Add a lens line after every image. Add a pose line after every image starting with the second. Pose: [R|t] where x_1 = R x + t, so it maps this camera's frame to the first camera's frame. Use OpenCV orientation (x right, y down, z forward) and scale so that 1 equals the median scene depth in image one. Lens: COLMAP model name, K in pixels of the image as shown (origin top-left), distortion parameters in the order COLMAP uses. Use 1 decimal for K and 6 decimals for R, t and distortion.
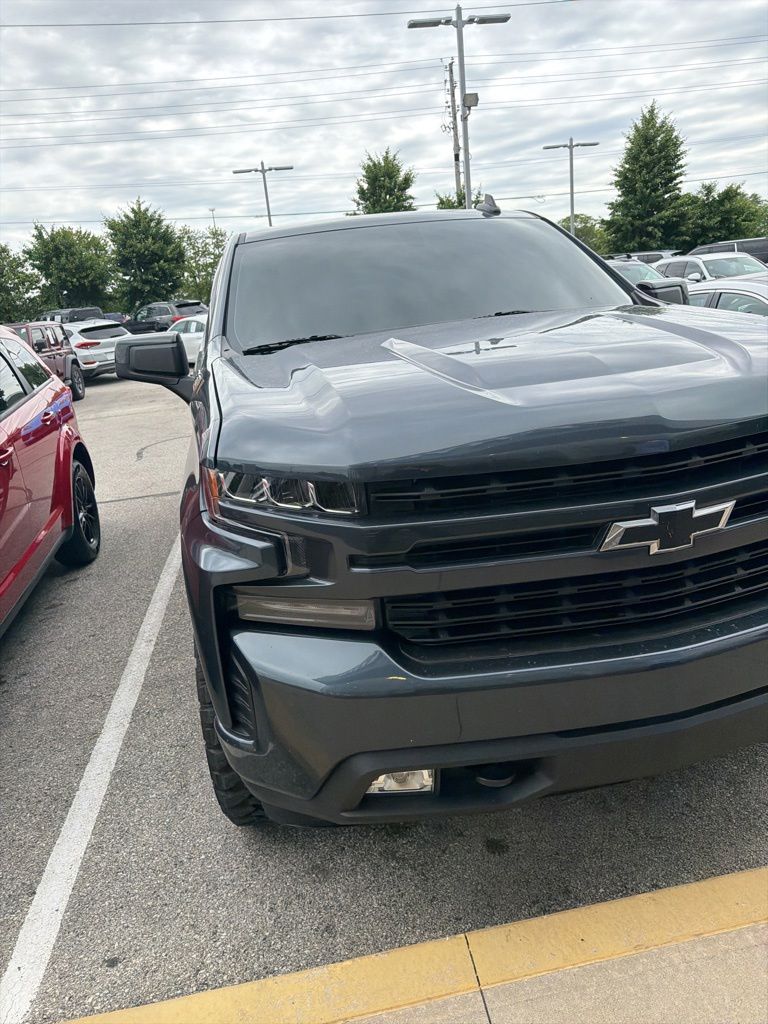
lens RADIAL K [[720.5, 0, 390.2], [0, 720.5, 506.6], [0, 0, 1]] dist [0.022606, -0.026299]
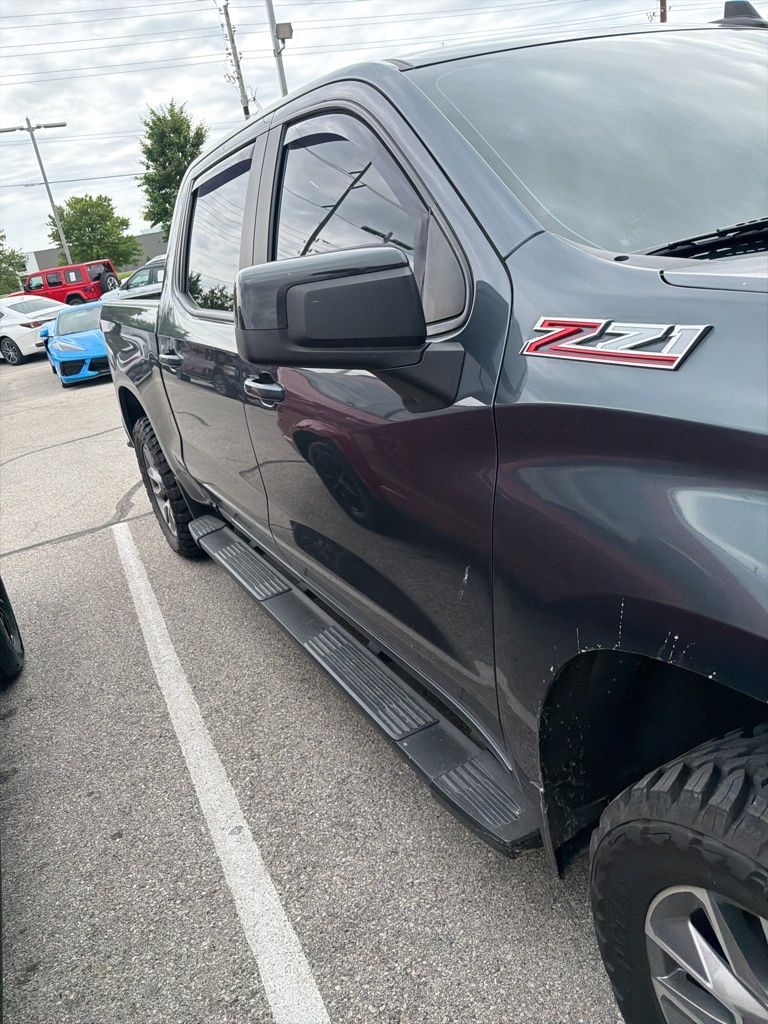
lens RADIAL K [[720.5, 0, 379.3], [0, 720.5, 517.8], [0, 0, 1]] dist [0.022606, -0.026299]
pose [[0.963198, -0.149198, 0.223582, -0.269543], [0.137010, 0.988153, 0.069157, -0.069159], [-0.231251, -0.035978, 0.972229, 0.365016]]
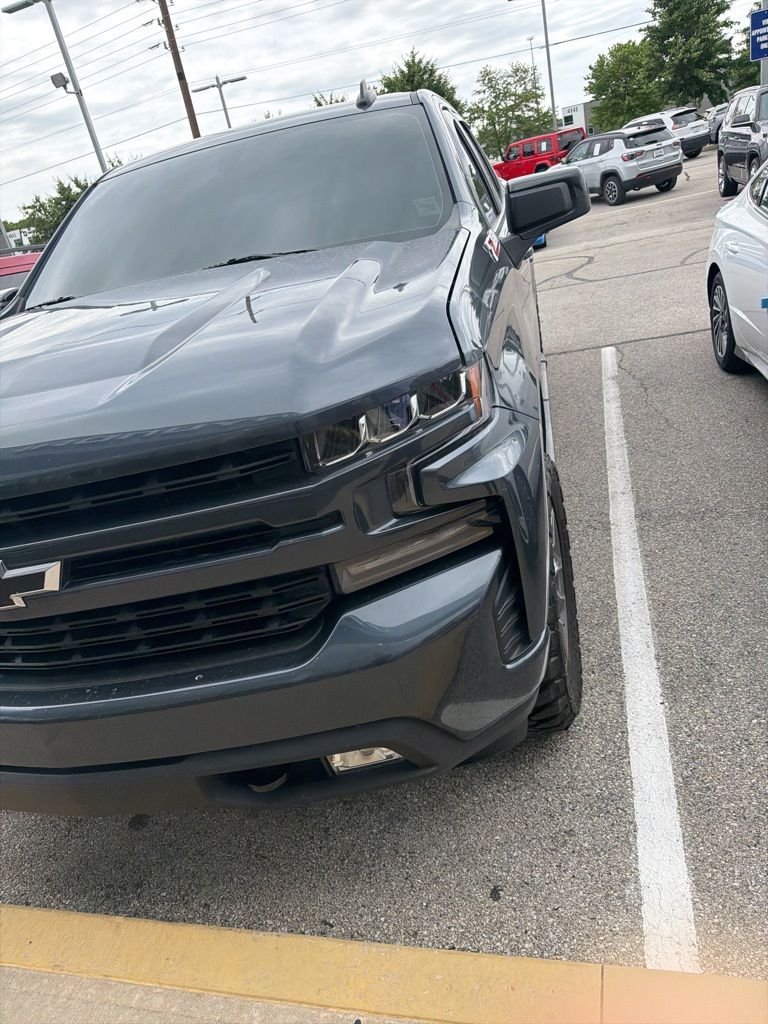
lens RADIAL K [[720.5, 0, 394.6], [0, 720.5, 513.1], [0, 0, 1]] dist [0.022606, -0.026299]
pose [[0.916958, 0.080780, -0.390720, 0.412596], [-0.002947, 0.980634, 0.195827, -0.082540], [0.398972, -0.178414, 0.899439, 0.139418]]
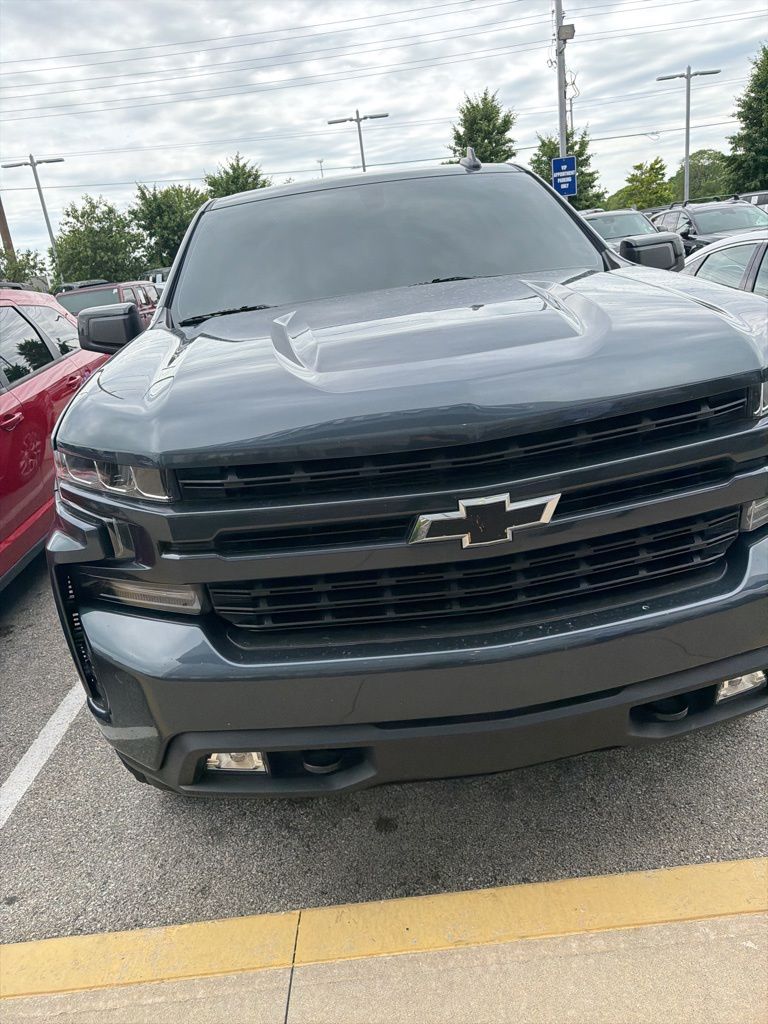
lens RADIAL K [[720.5, 0, 392.0], [0, 720.5, 508.1], [0, 0, 1]] dist [0.022606, -0.026299]
pose [[0.990093, 0.024930, -0.138183, 0.136935], [-0.016100, 0.997778, 0.064652, -0.016405], [0.139487, -0.061787, 0.988294, 0.017656]]
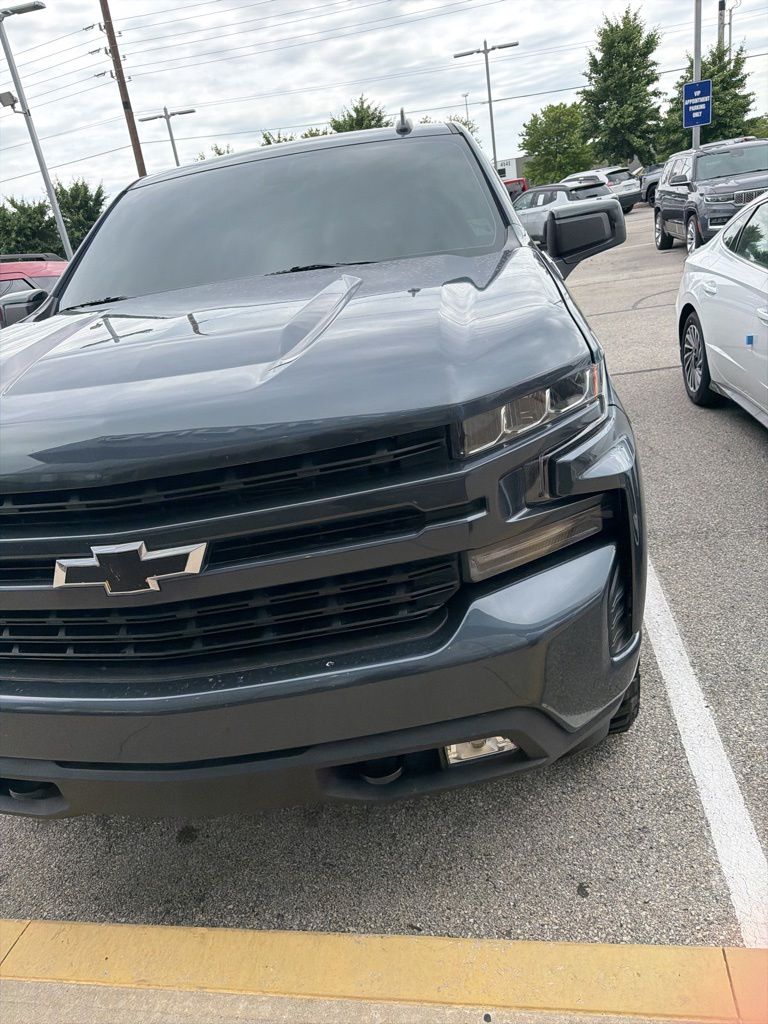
lens RADIAL K [[720.5, 0, 395.8], [0, 720.5, 508.7], [0, 0, 1]] dist [0.022606, -0.026299]
pose [[0.948886, 0.077689, -0.305907, 0.332431], [-0.035460, 0.989337, 0.141261, -0.061903], [0.313619, -0.123194, 0.941523, 0.097708]]
